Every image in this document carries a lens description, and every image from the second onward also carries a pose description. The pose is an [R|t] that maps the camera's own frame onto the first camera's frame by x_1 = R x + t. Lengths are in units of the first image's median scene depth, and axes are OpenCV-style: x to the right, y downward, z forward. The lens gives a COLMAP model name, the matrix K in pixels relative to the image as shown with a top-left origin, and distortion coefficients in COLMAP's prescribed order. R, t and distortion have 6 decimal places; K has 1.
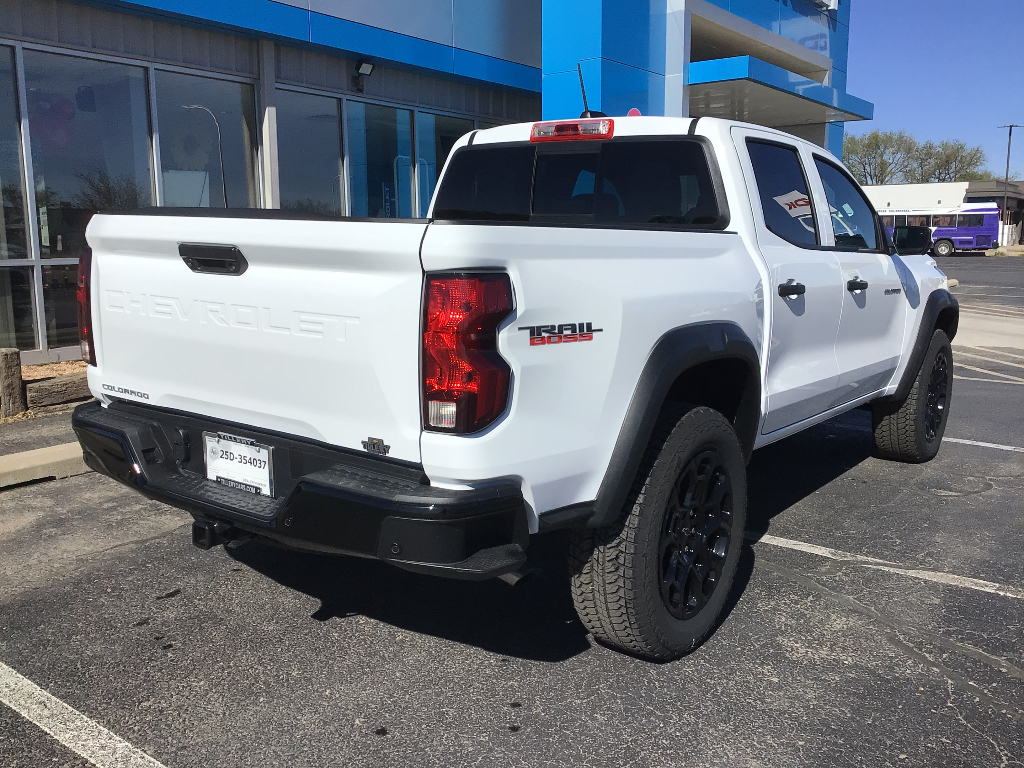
lens RADIAL K [[917.7, 0, 507.1], [0, 917.7, 388.1], [0, 0, 1]] dist [0.044953, -0.055011]
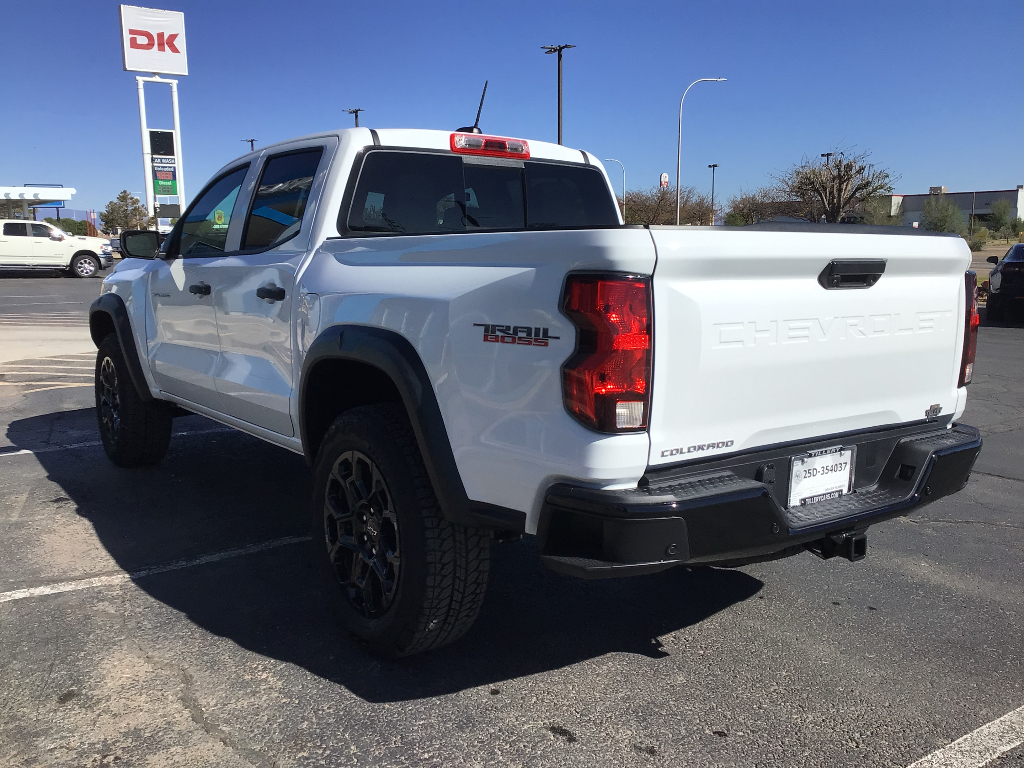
lens RADIAL K [[917.7, 0, 508.3], [0, 917.7, 384.4], [0, 0, 1]] dist [0.044953, -0.055011]
pose [[0.297472, -0.148830, 0.943059, -0.906200], [0.158902, 0.981716, 0.104808, -0.120727], [-0.941414, 0.118677, 0.315682, 0.673357]]
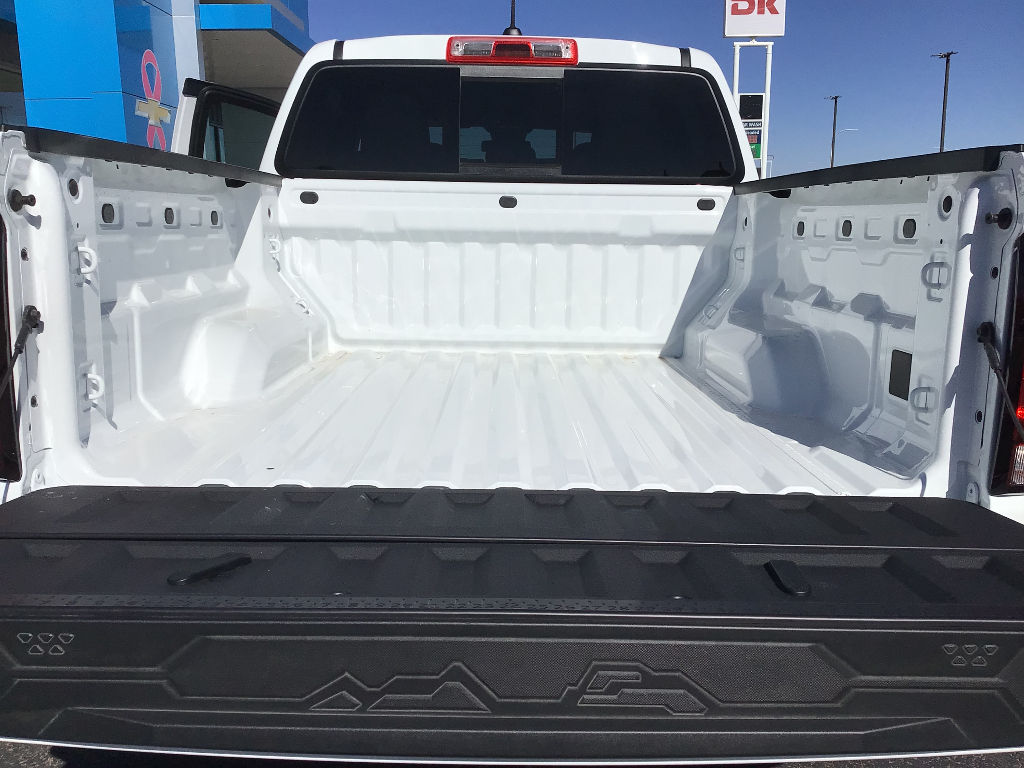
lens RADIAL K [[917.7, 0, 504.2], [0, 917.7, 379.3], [0, 0, 1]] dist [0.044953, -0.055011]
pose [[0.801870, -0.112511, 0.586809, -0.389622], [0.099864, 0.993533, 0.054030, -0.056996], [-0.589093, 0.015276, 0.807920, 0.400289]]
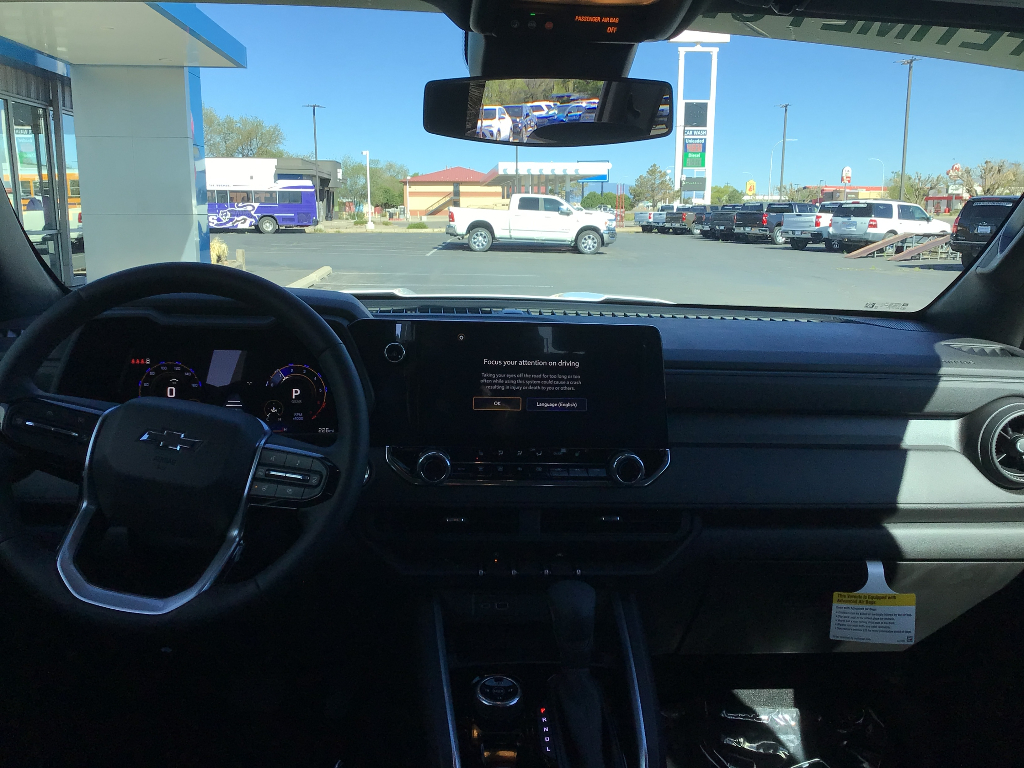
lens RADIAL K [[917.7, 0, 513.0], [0, 917.7, 383.8], [0, 0, 1]] dist [0.044953, -0.055011]
pose [[0.754049, -0.114181, 0.646818, 0.168980], [0.098294, 0.993301, 0.060755, -0.224019], [-0.649422, 0.017767, 0.760221, 1.121353]]
